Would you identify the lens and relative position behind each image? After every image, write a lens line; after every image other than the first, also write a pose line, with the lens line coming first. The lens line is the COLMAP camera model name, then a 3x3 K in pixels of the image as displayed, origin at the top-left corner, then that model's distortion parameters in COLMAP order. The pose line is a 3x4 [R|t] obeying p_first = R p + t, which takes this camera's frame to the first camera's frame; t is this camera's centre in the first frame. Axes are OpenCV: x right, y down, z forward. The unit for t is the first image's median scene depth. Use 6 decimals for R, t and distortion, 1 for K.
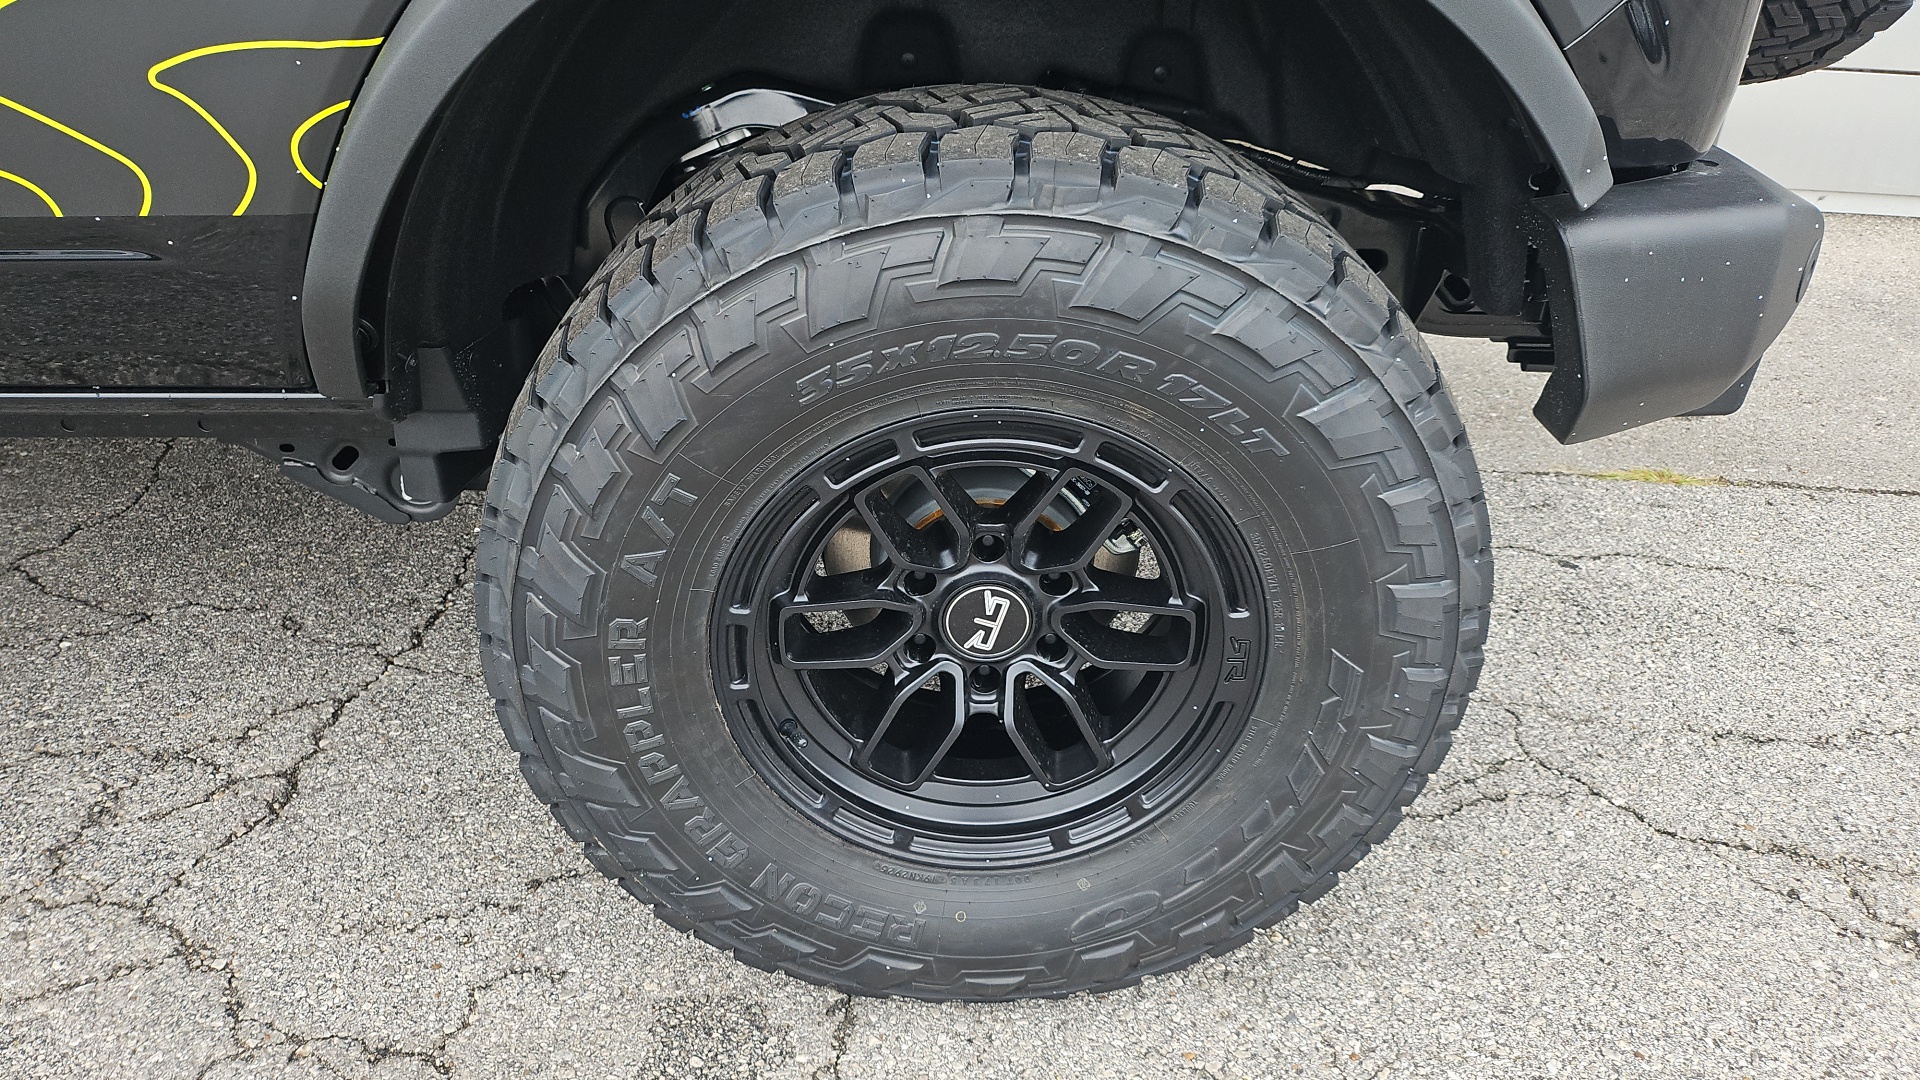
lens RADIAL K [[1446.3, 0, 960.0], [0, 1446.3, 540.0], [0, 0, 1]] dist [0.006463, 0.000386]
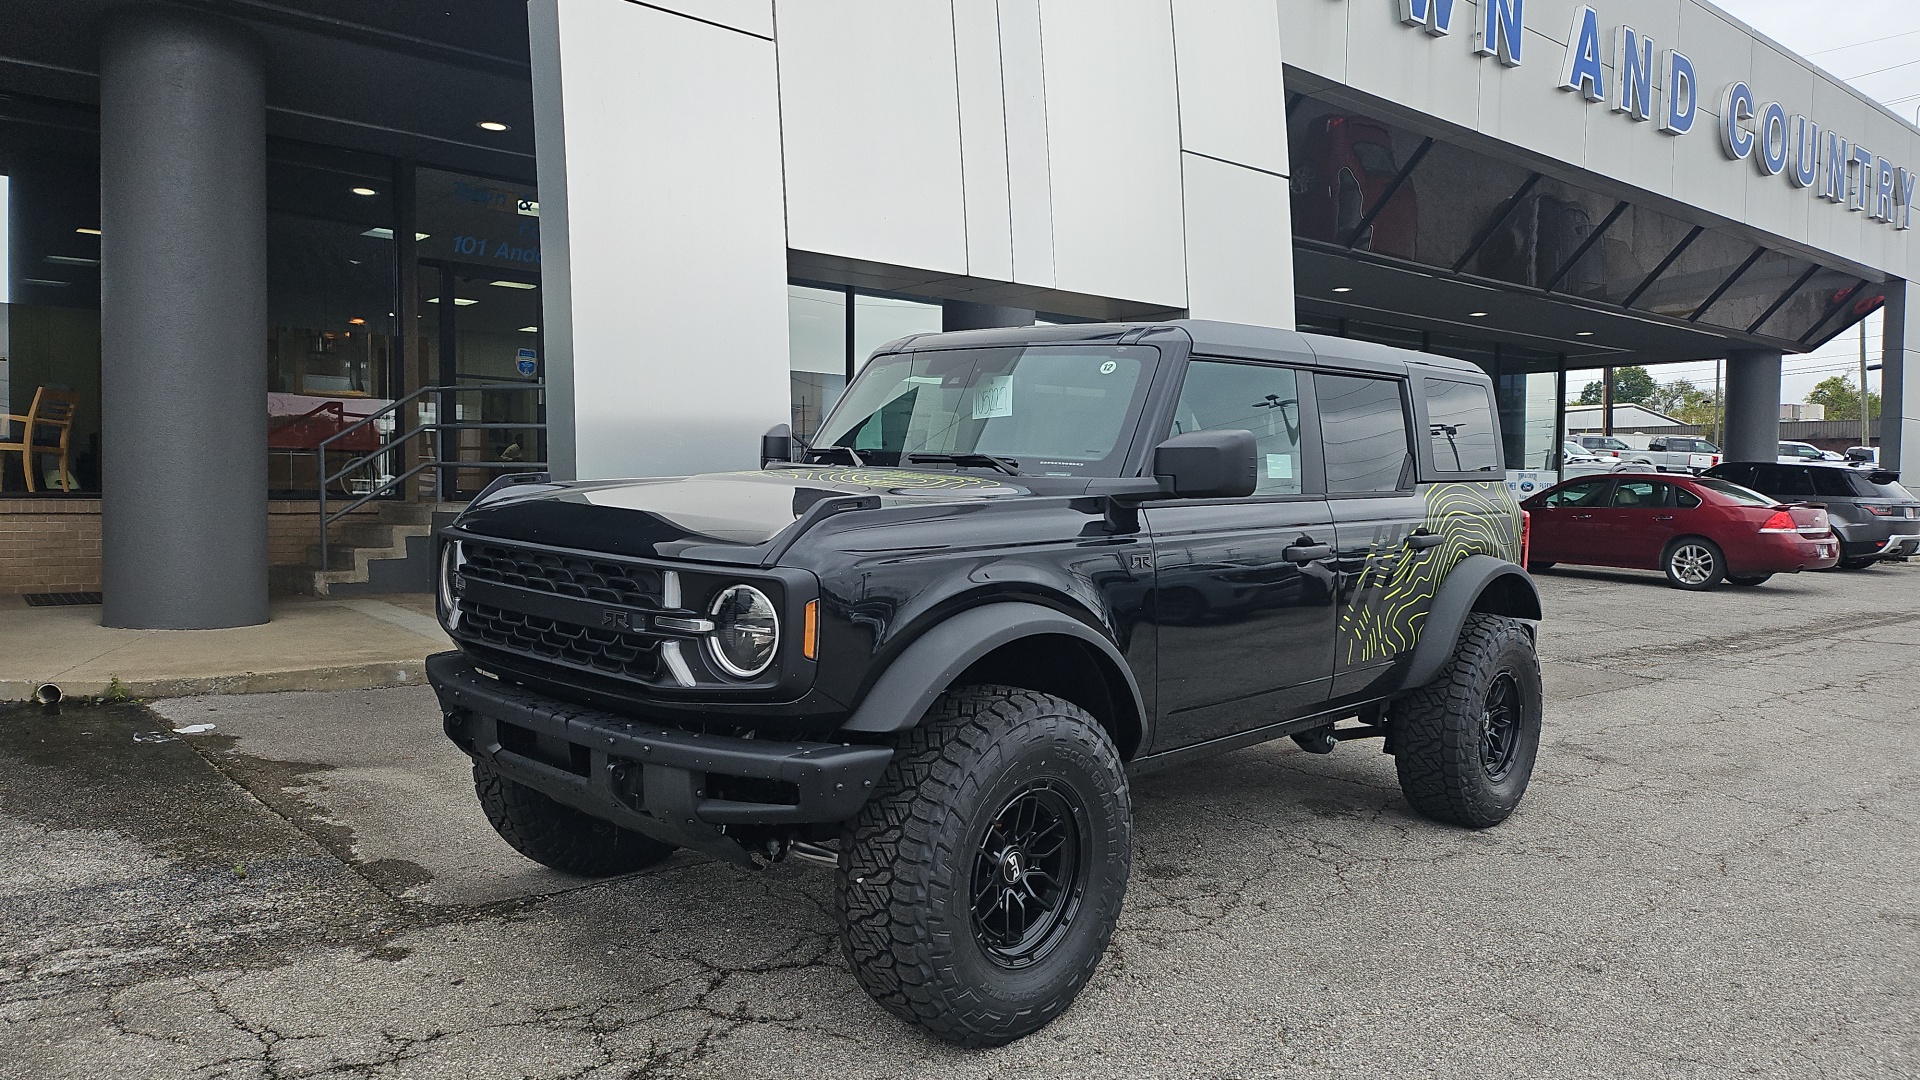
lens RADIAL K [[1340.3, 0, 960.0], [0, 1340.3, 540.0], [0, 0, 1]] dist [0.053711, -0.000479]
pose [[0.723530, -0.051609, 0.688361, -4.759486], [0.330553, 0.901338, -0.279864, 0.216246], [-0.606002, 0.430030, 0.669205, -1.290166]]
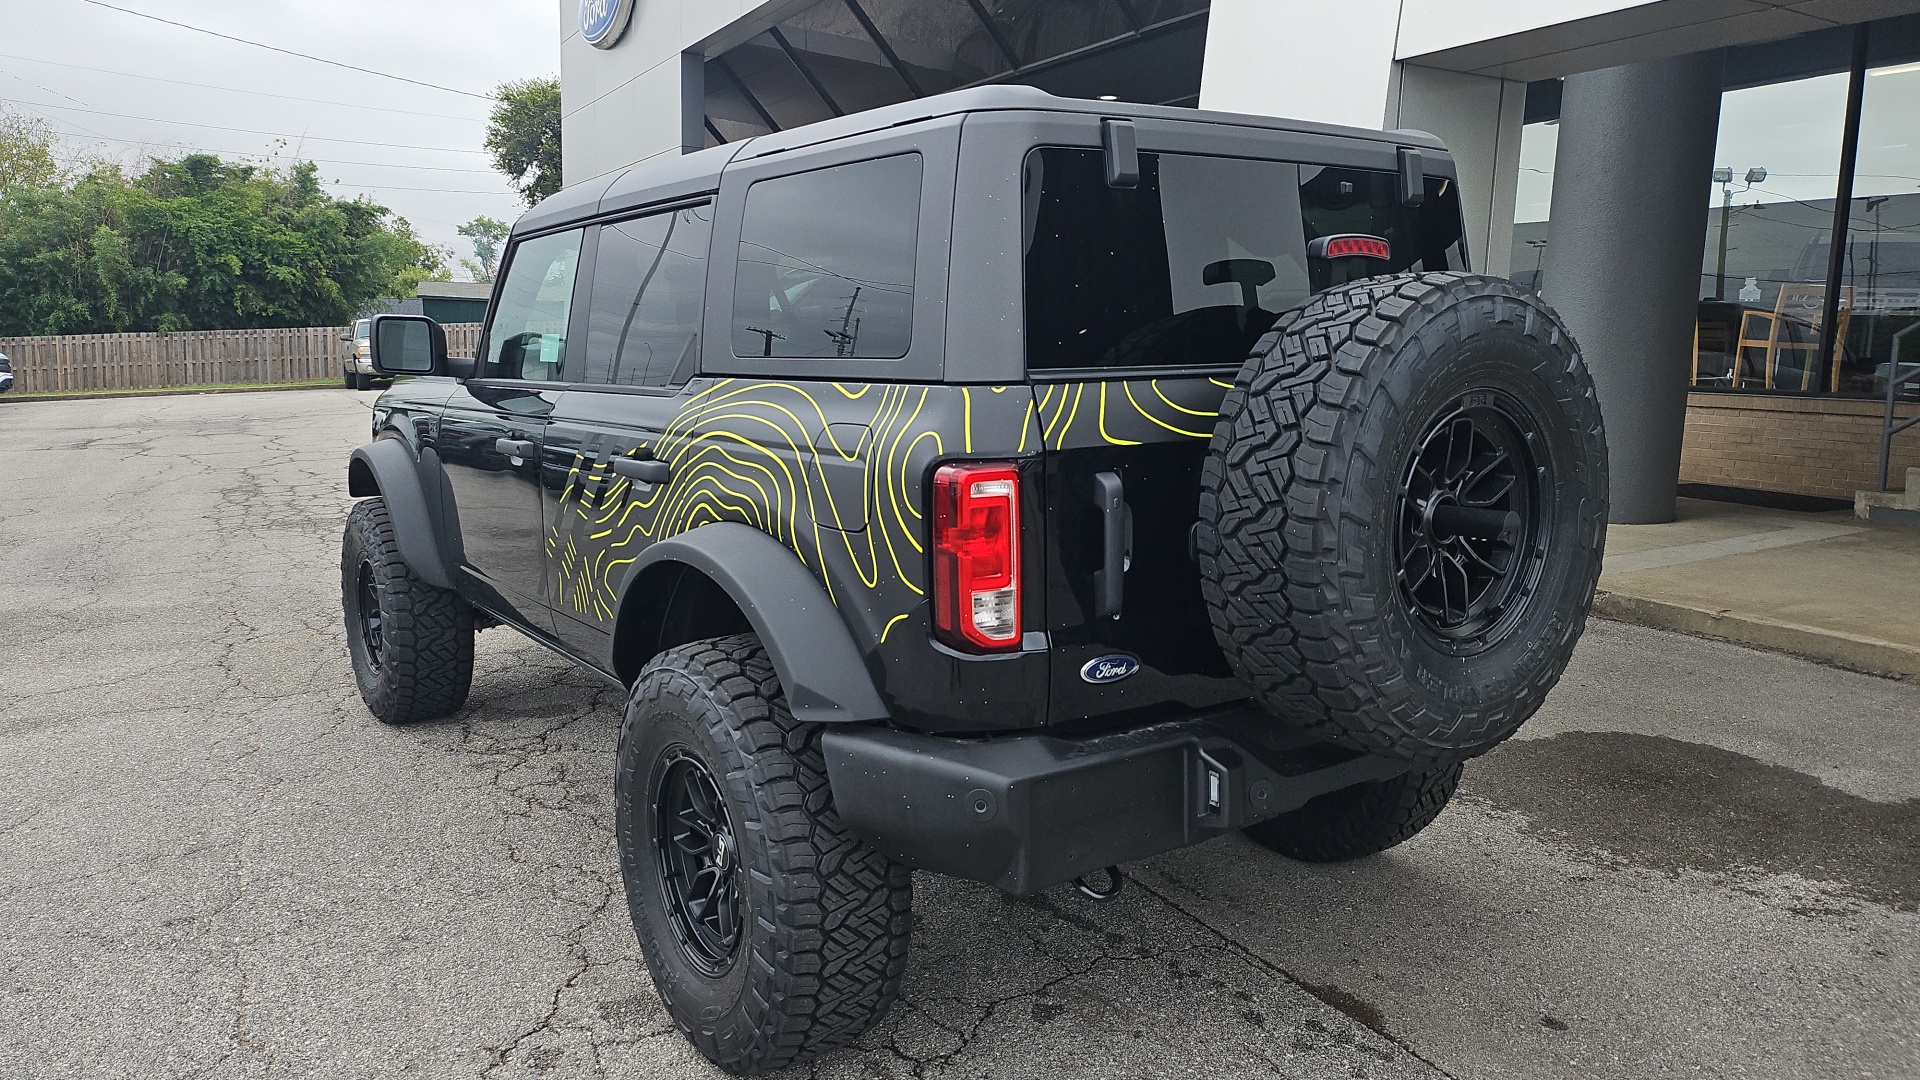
lens RADIAL K [[1361.0, 0, 959.6], [0, 1361.0, 507.3], [0, 0, 1]] dist [0.061881, 0.001753]
pose [[0.523170, 0.082193, -0.848256, 2.352116], [-0.398432, 0.903452, -0.158195, -0.288424], [0.753356, 0.420735, 0.505407, -0.073058]]
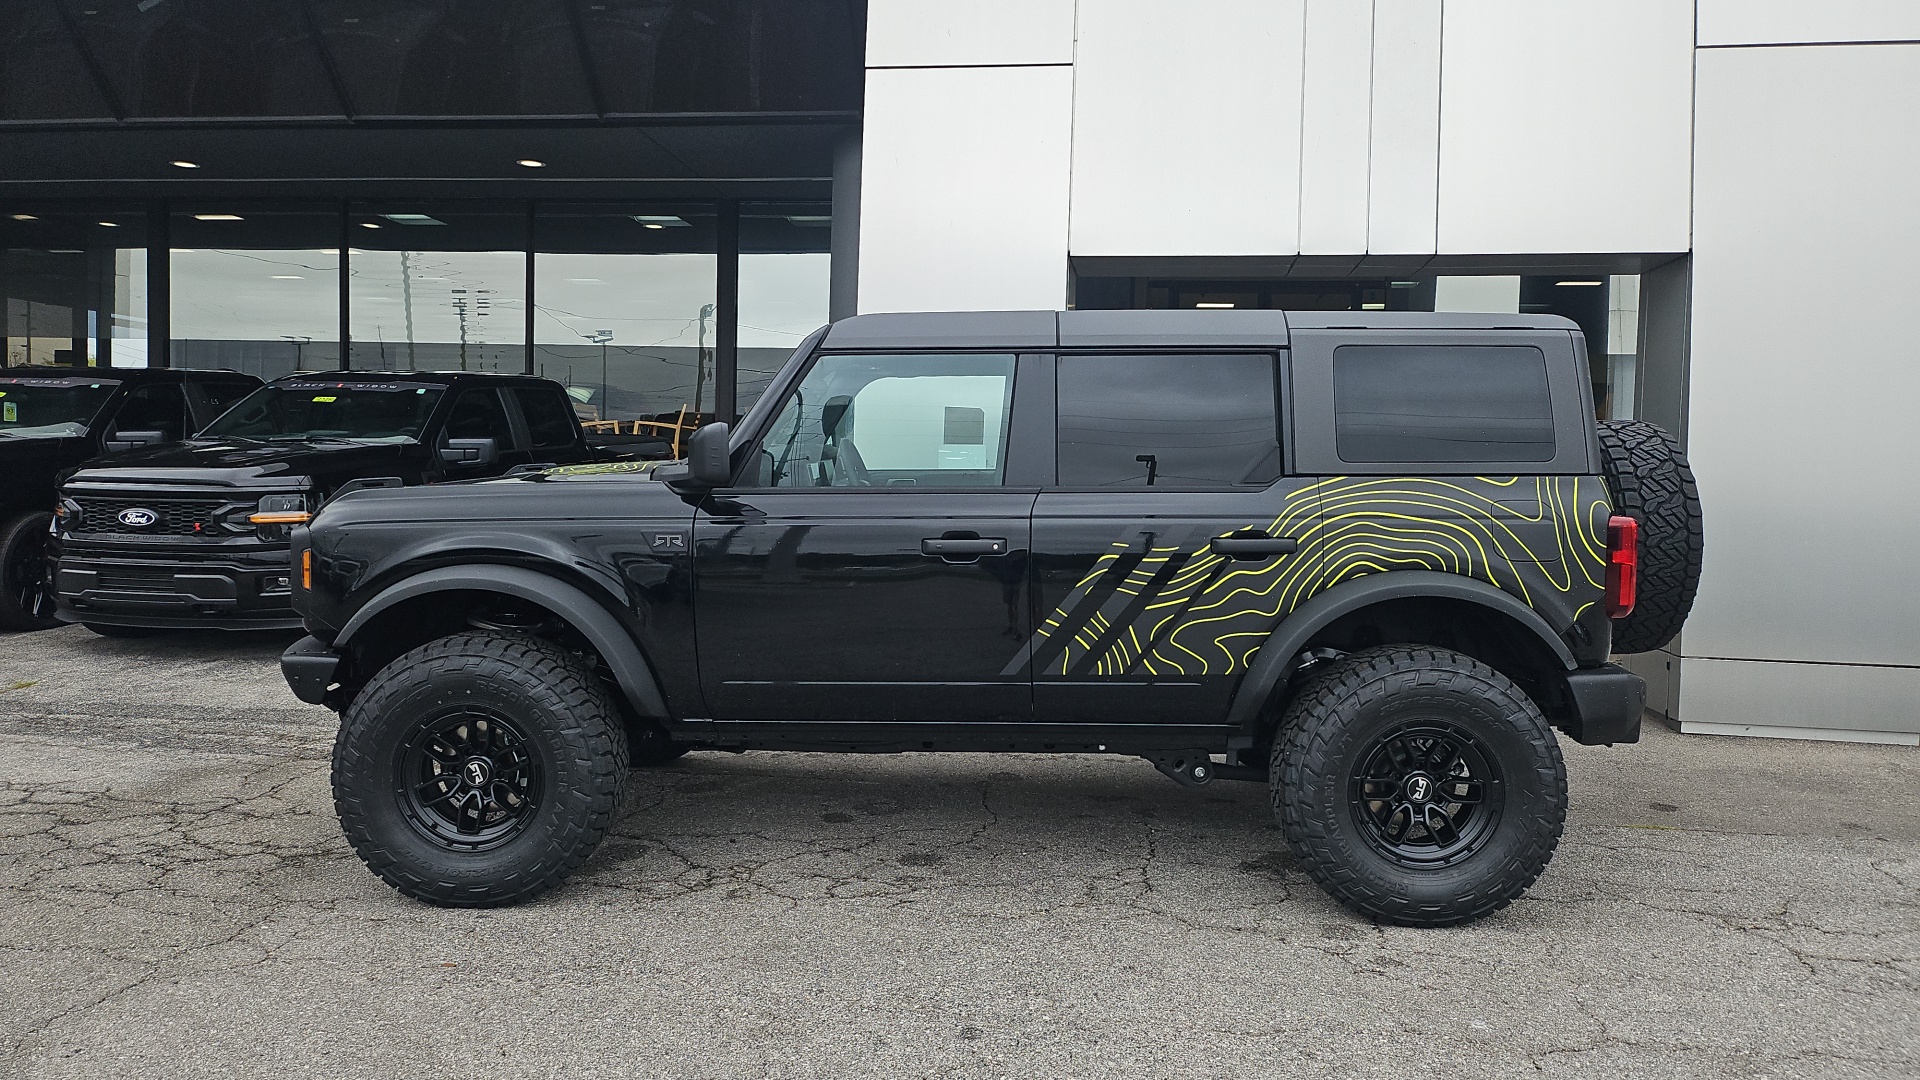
lens RADIAL K [[1321.4, 0, 957.2], [0, 1321.4, 517.4], [0, 0, 1]] dist [0.047643, -0.000287]
pose [[0.996926, -0.011572, -0.077490, -0.971061], [-0.023049, 0.901951, -0.431222, 1.015000], [0.074882, 0.431683, 0.898912, -2.629035]]
